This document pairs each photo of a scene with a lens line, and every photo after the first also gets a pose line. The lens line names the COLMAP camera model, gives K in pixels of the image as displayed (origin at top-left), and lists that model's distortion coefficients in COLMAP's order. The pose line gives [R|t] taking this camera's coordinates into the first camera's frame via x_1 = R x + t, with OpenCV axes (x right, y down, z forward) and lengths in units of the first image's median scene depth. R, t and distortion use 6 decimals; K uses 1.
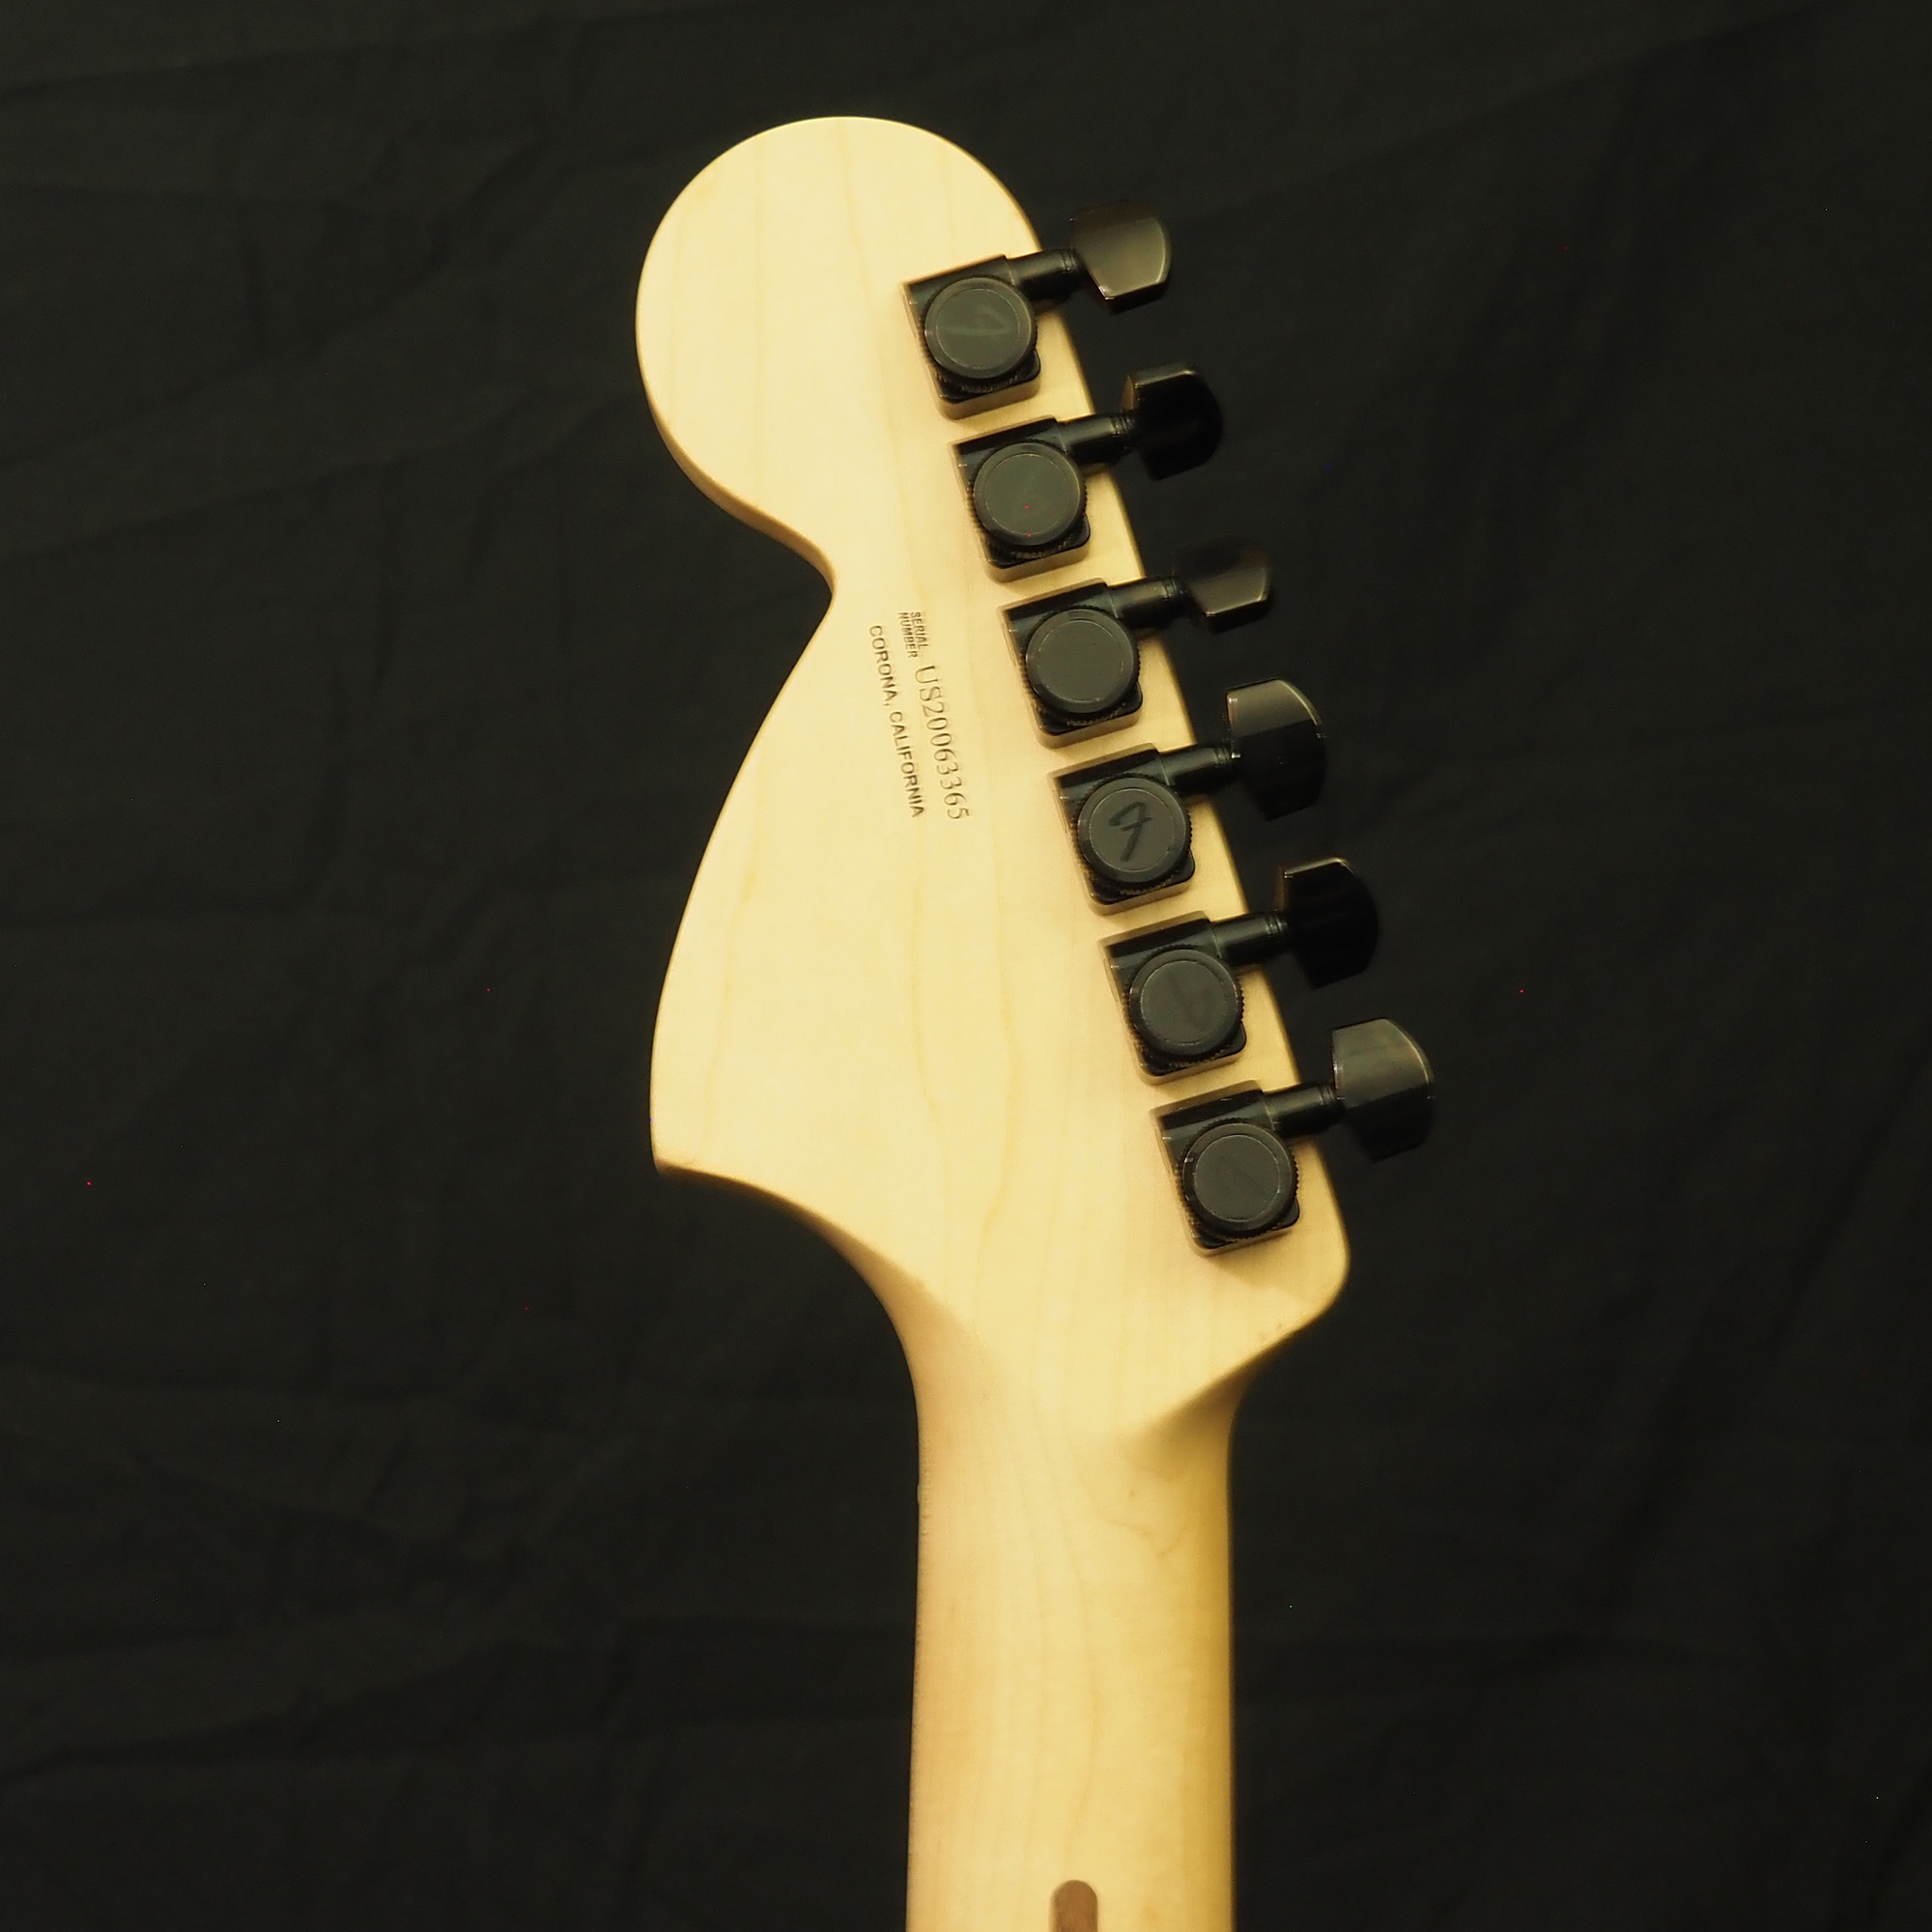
lens RADIAL K [[4141.6, 0, 1028.0], [0, 4141.6, 950.5], [0, 0, 1]] dist [0.028708, 0.000000]
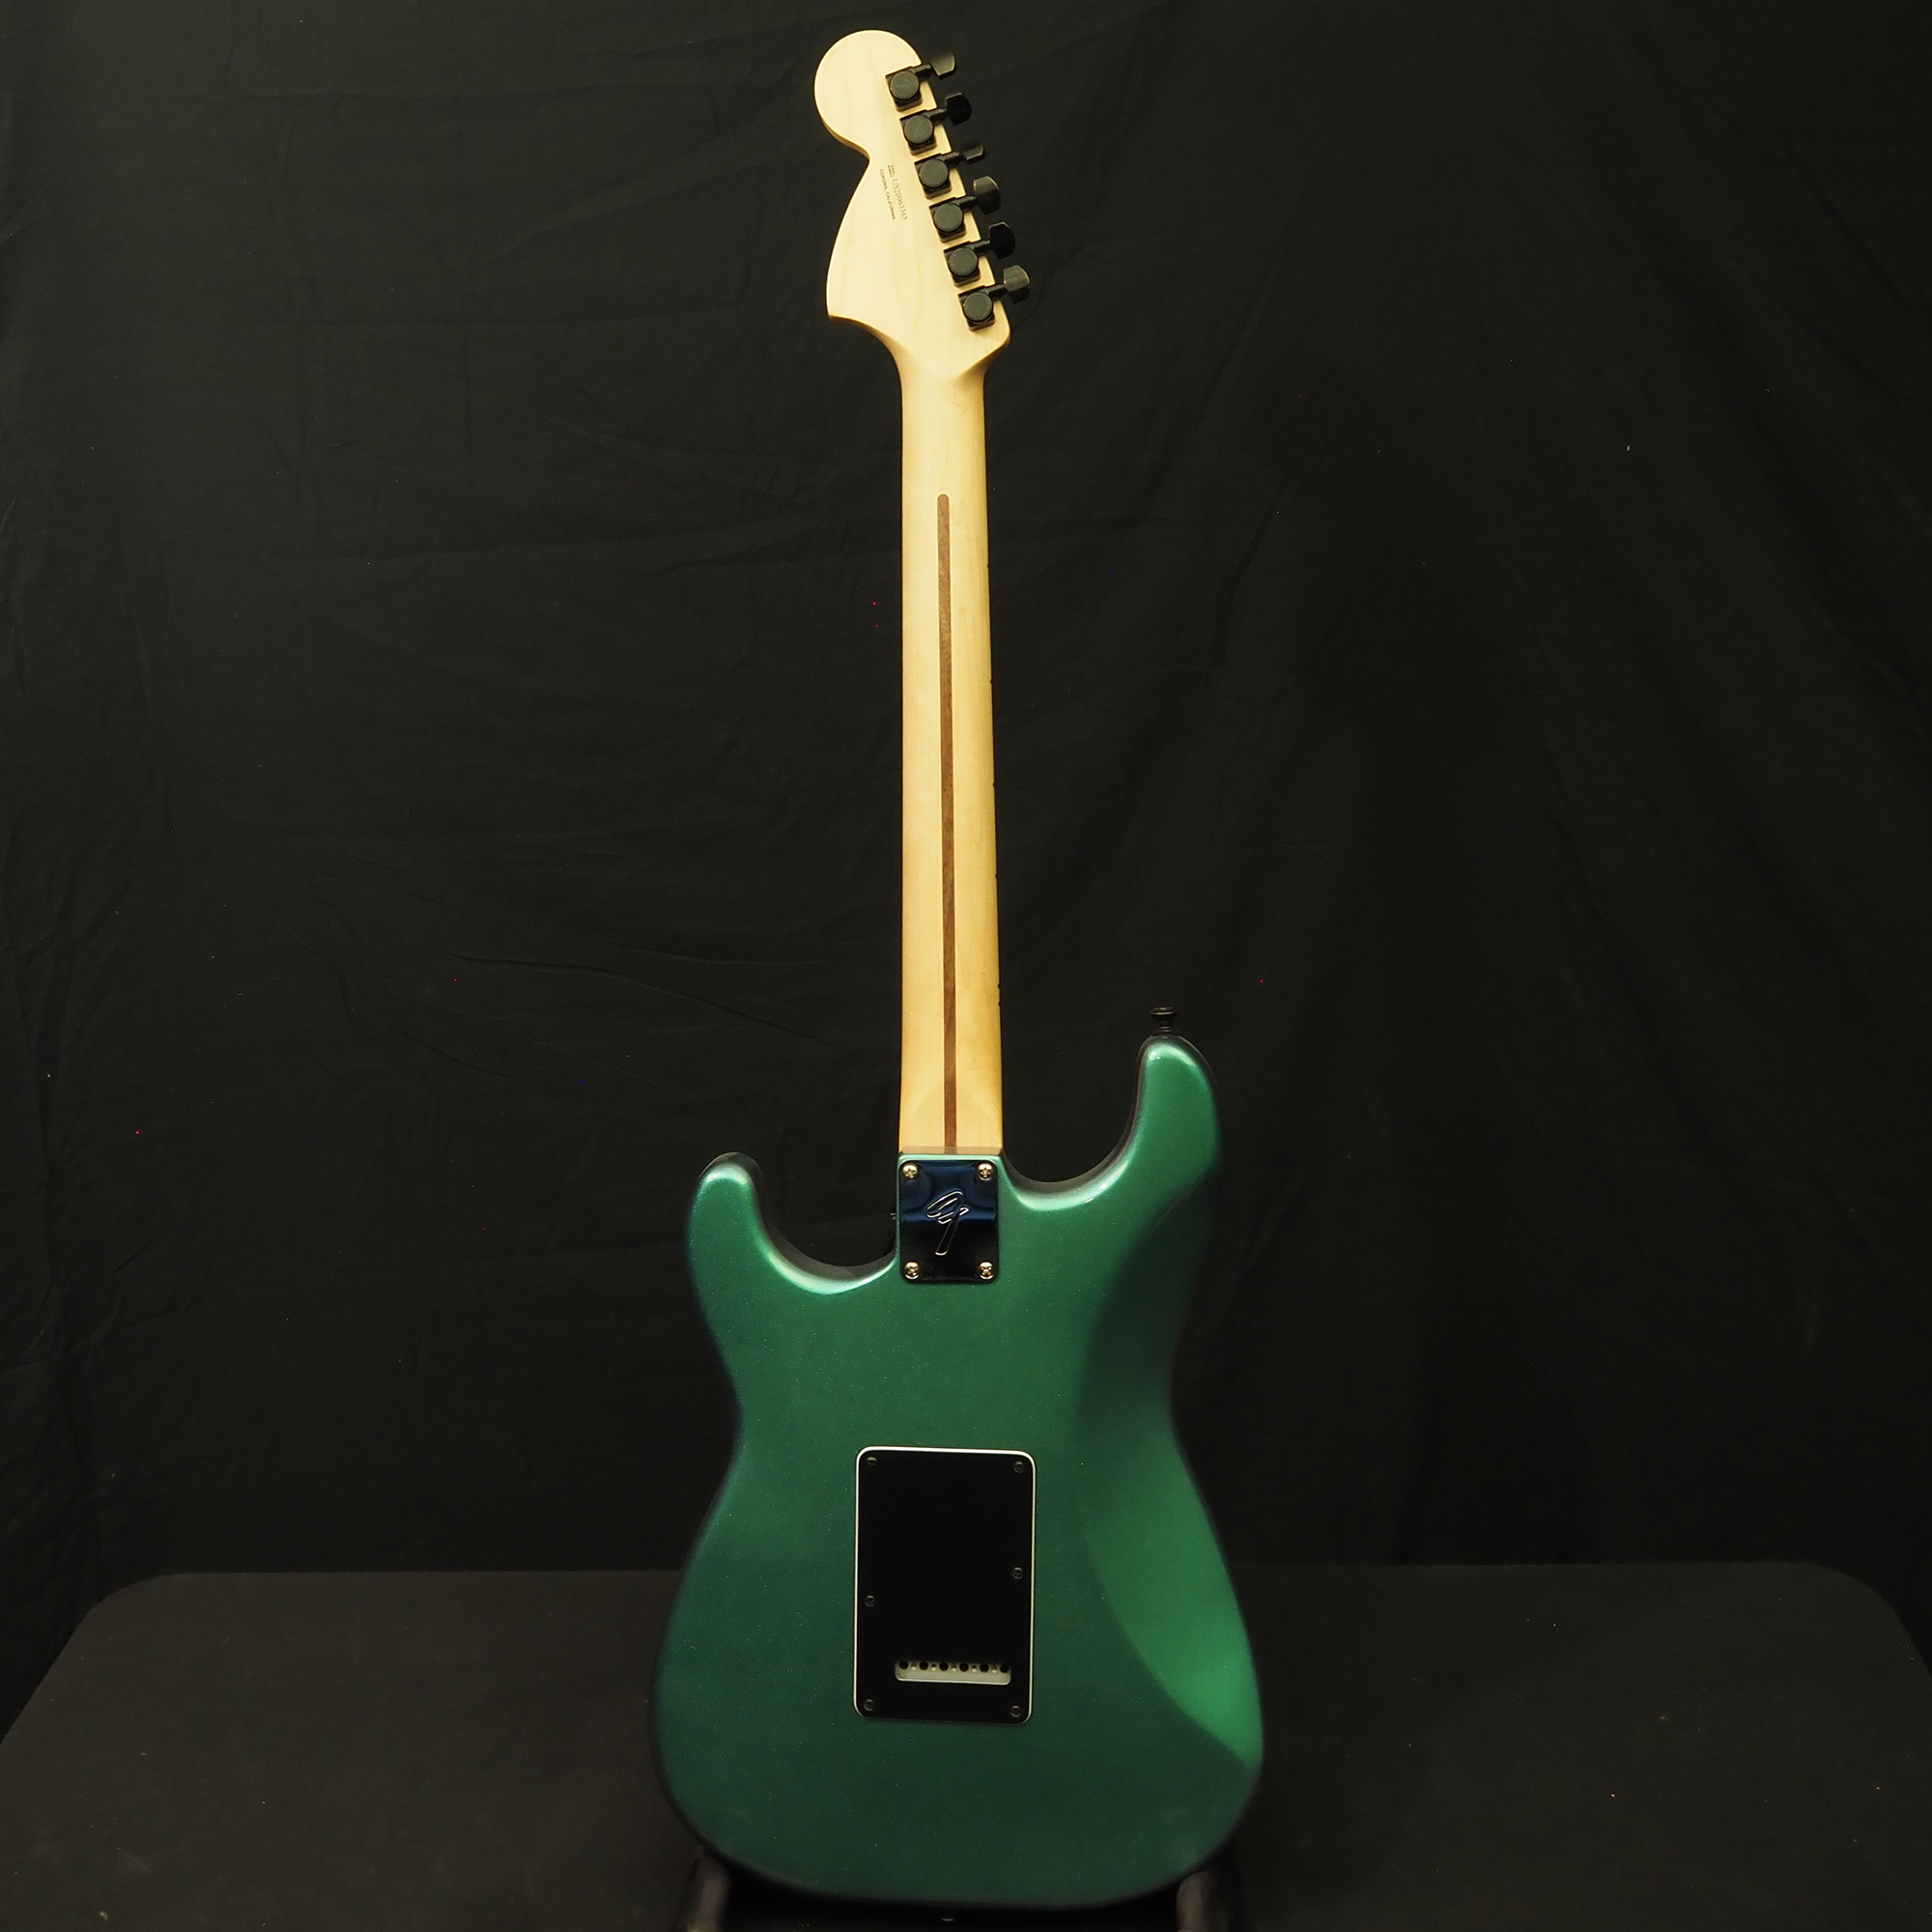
lens RADIAL K [[2288.1, 0, 970.8], [0, 2288.1, 948.9], [0, 0, 1]] dist [-0.027121, 0.000000]
pose [[0.995469, -0.027954, -0.090885, 0.212919], [0.039966, 0.990288, 0.133160, 0.350156], [0.086280, -0.136189, 0.986919, -1.131650]]
